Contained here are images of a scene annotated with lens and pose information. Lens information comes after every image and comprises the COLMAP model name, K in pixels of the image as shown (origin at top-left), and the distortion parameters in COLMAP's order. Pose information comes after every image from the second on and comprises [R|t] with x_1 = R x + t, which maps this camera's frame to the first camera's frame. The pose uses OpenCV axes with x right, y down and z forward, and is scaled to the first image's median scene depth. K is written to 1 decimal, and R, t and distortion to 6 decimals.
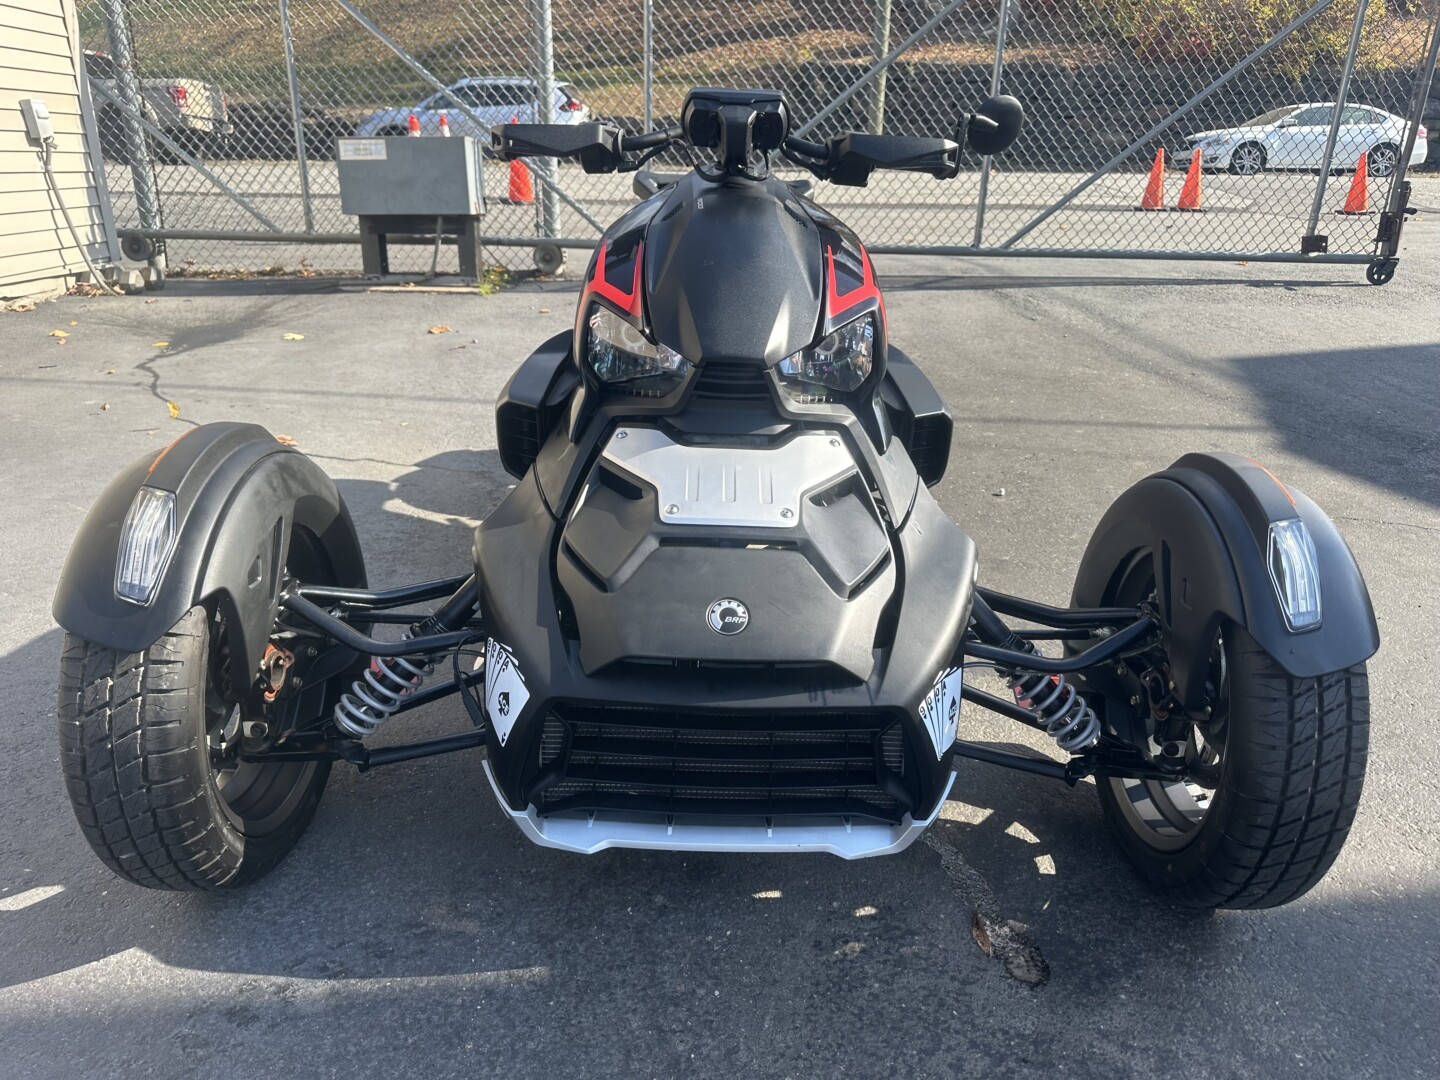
lens RADIAL K [[1016.9, 0, 720.0], [0, 1016.9, 540.0], [0, 0, 1]] dist [0.010835, -0.018213]
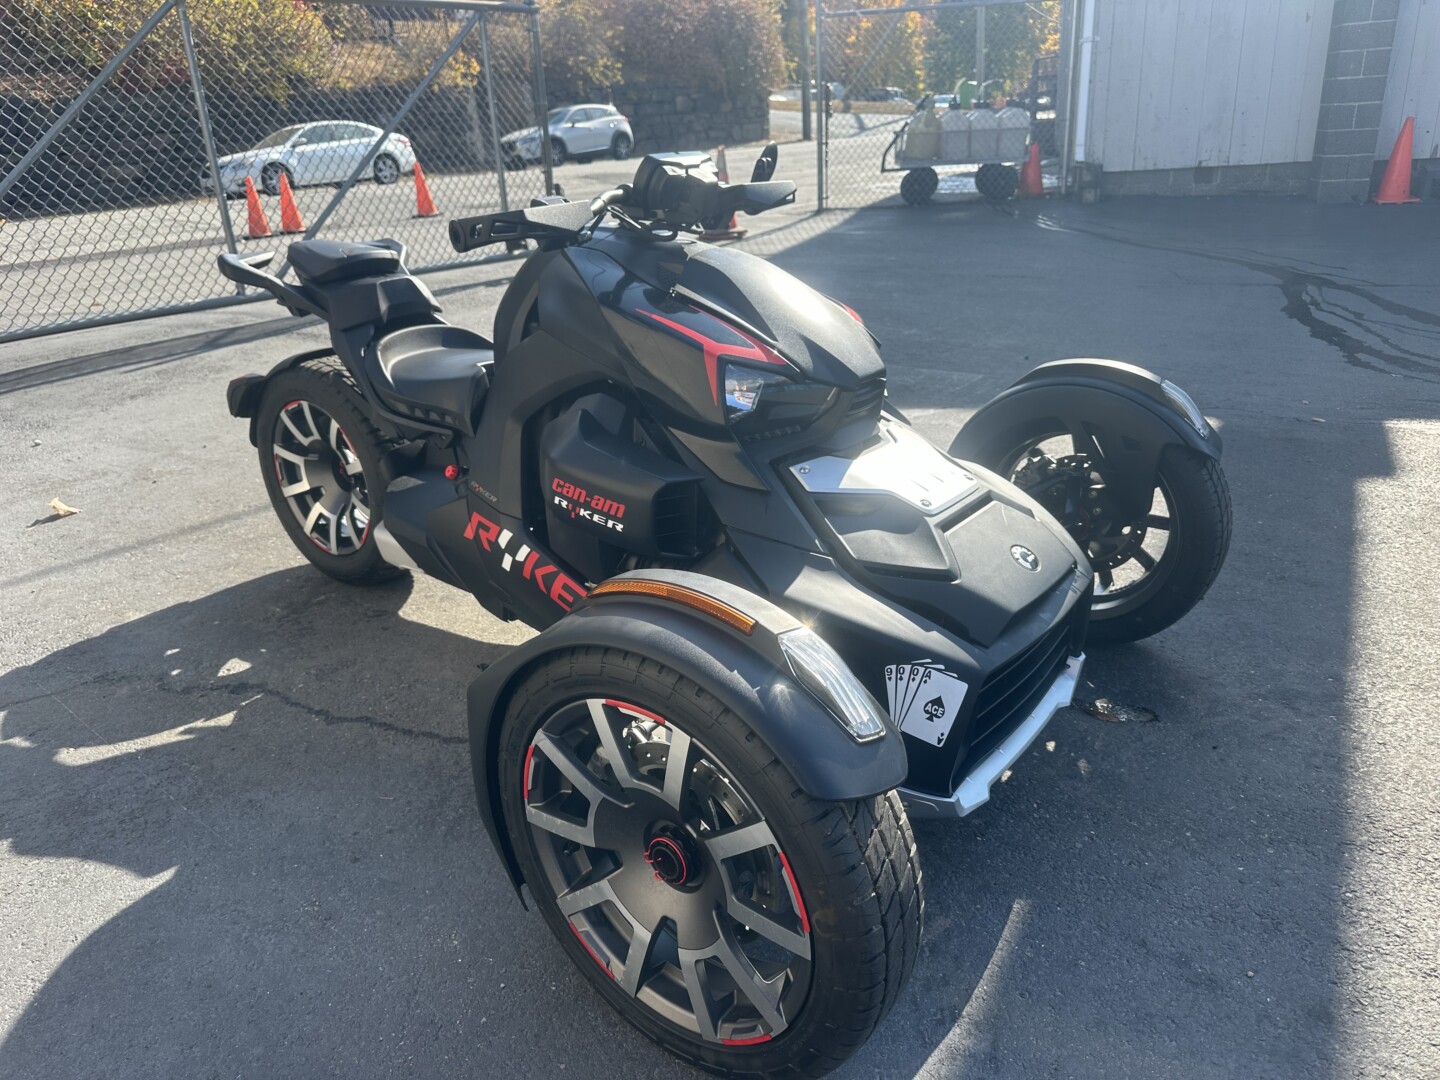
lens RADIAL K [[1016.9, 0, 720.0], [0, 1016.9, 540.0], [0, 0, 1]] dist [0.010835, -0.018213]
pose [[0.622537, -0.345316, 0.702286, -0.224637], [0.358170, 0.923604, 0.136641, -0.050928], [-0.695818, 0.166473, 0.698659, 0.071997]]
